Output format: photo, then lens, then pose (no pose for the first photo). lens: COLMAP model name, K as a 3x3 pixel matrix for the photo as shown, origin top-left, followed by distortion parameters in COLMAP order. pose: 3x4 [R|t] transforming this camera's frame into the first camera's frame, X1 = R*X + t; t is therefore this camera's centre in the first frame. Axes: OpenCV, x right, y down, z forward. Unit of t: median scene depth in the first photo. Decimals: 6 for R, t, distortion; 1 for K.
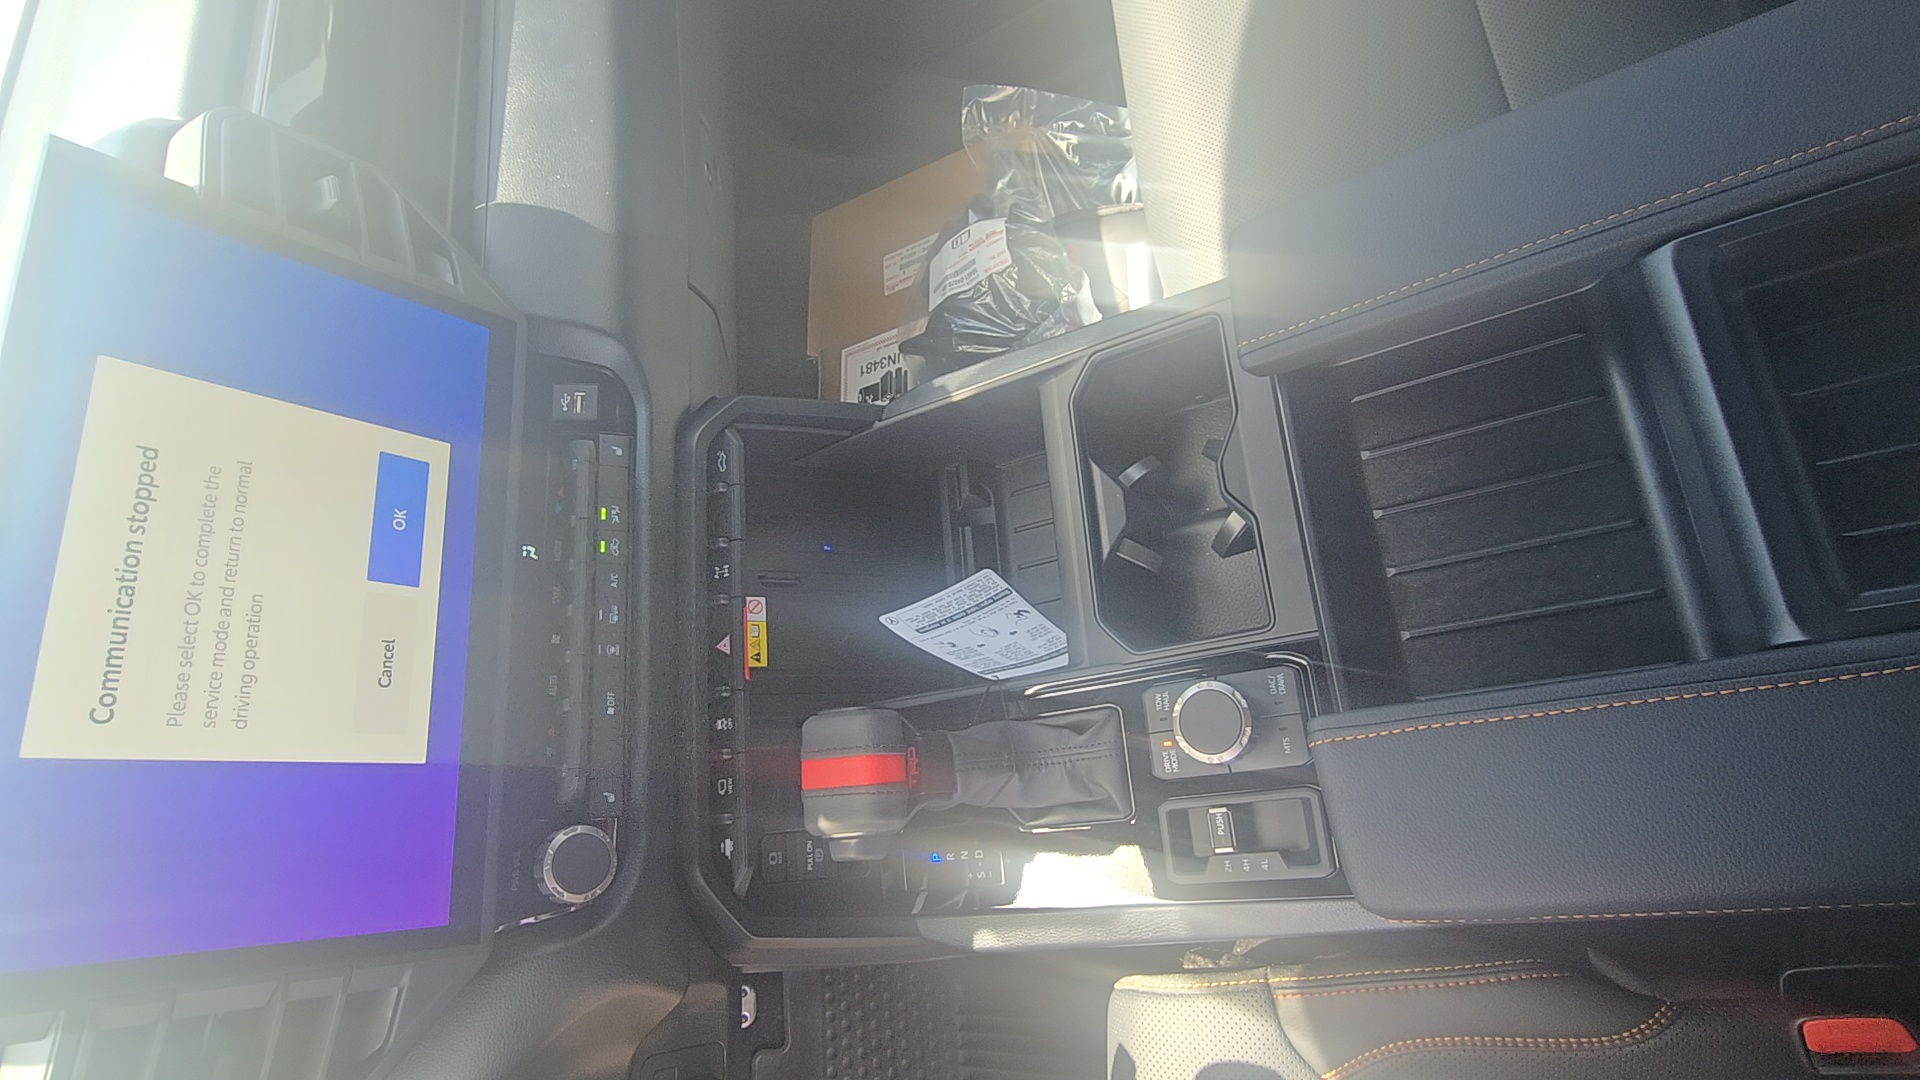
lens RADIAL K [[995.6, 0, 960.0], [0, 995.6, 540.0], [0, 0, 1]] dist [-0.000502, -0.000822]
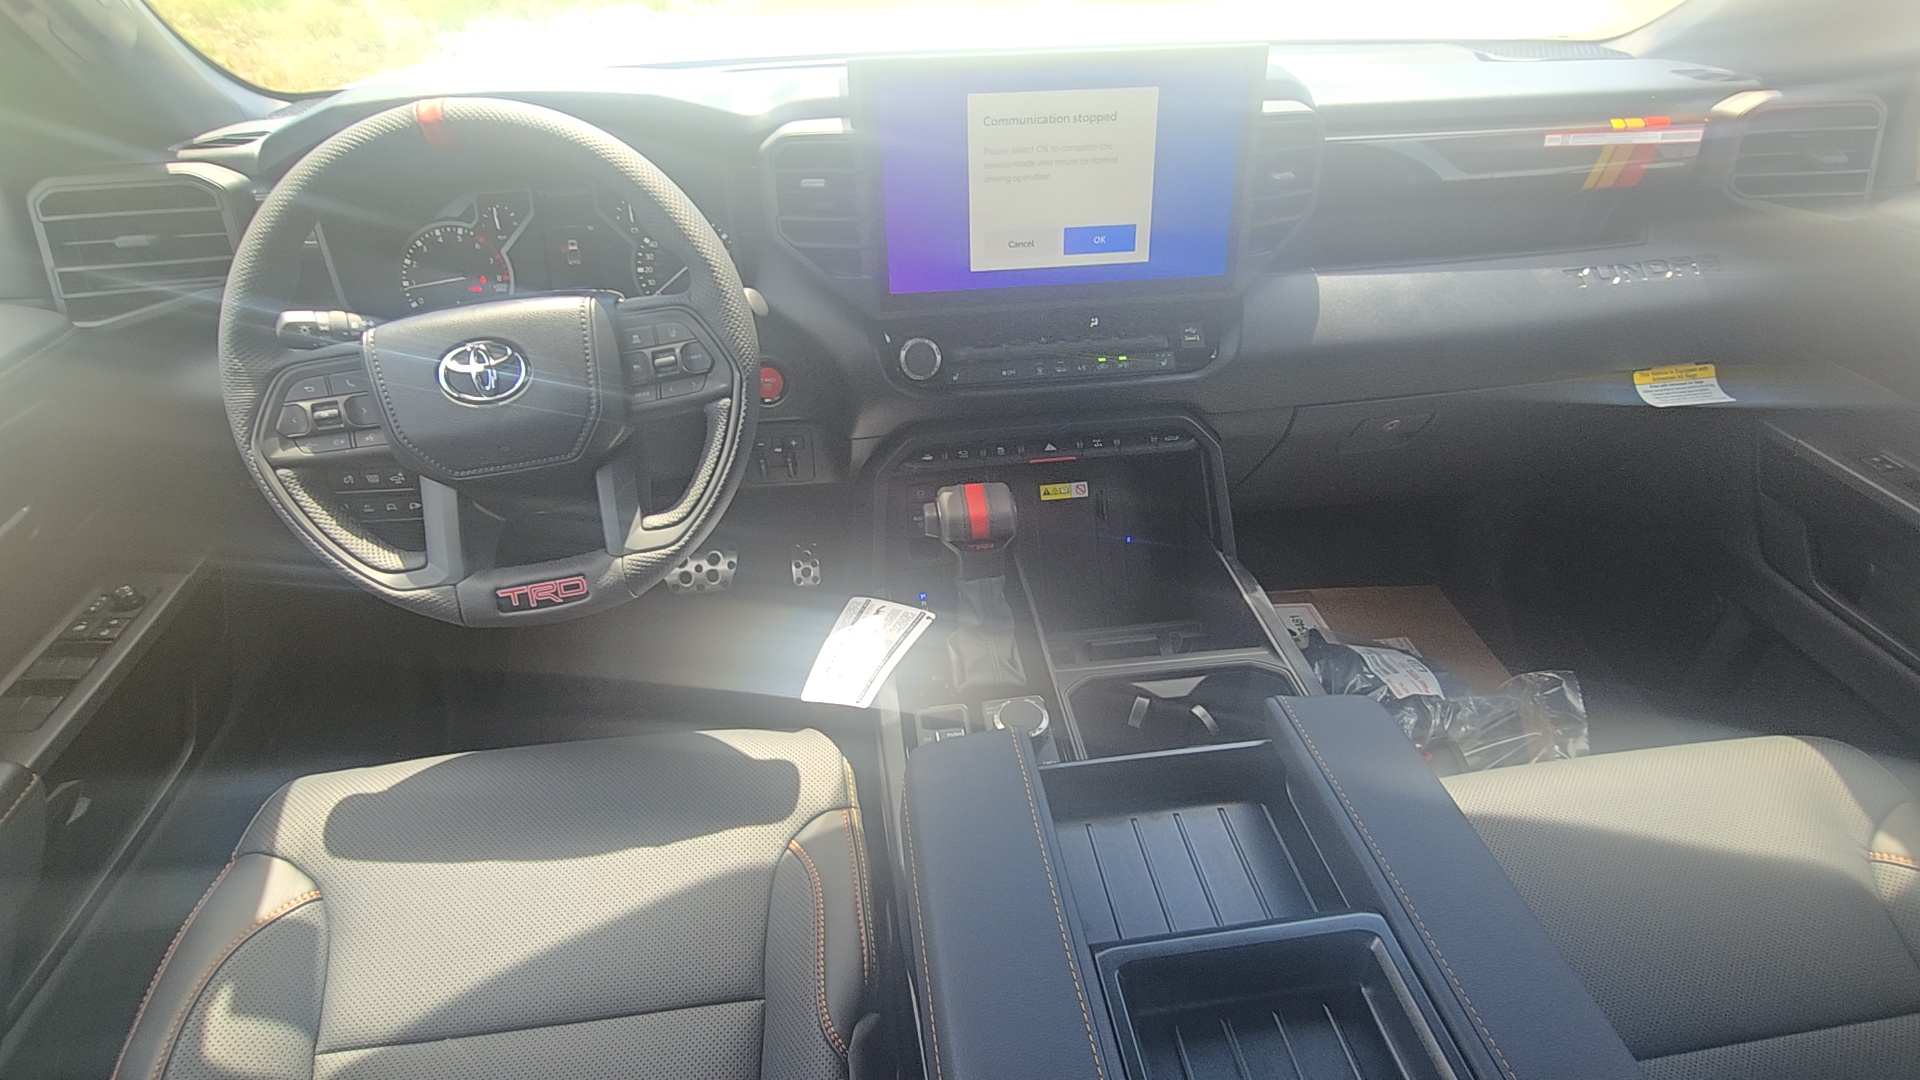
lens RADIAL K [[964.5, 0, 959.8], [0, 964.5, 550.3], [0, 0, 1]] dist [-0.001274, 0.000000]
pose [[0.041624, 0.921666, -0.385746, 0.562389], [-0.970436, 0.129161, 0.203891, -0.051813], [0.237742, 0.365855, 0.899794, -0.393826]]
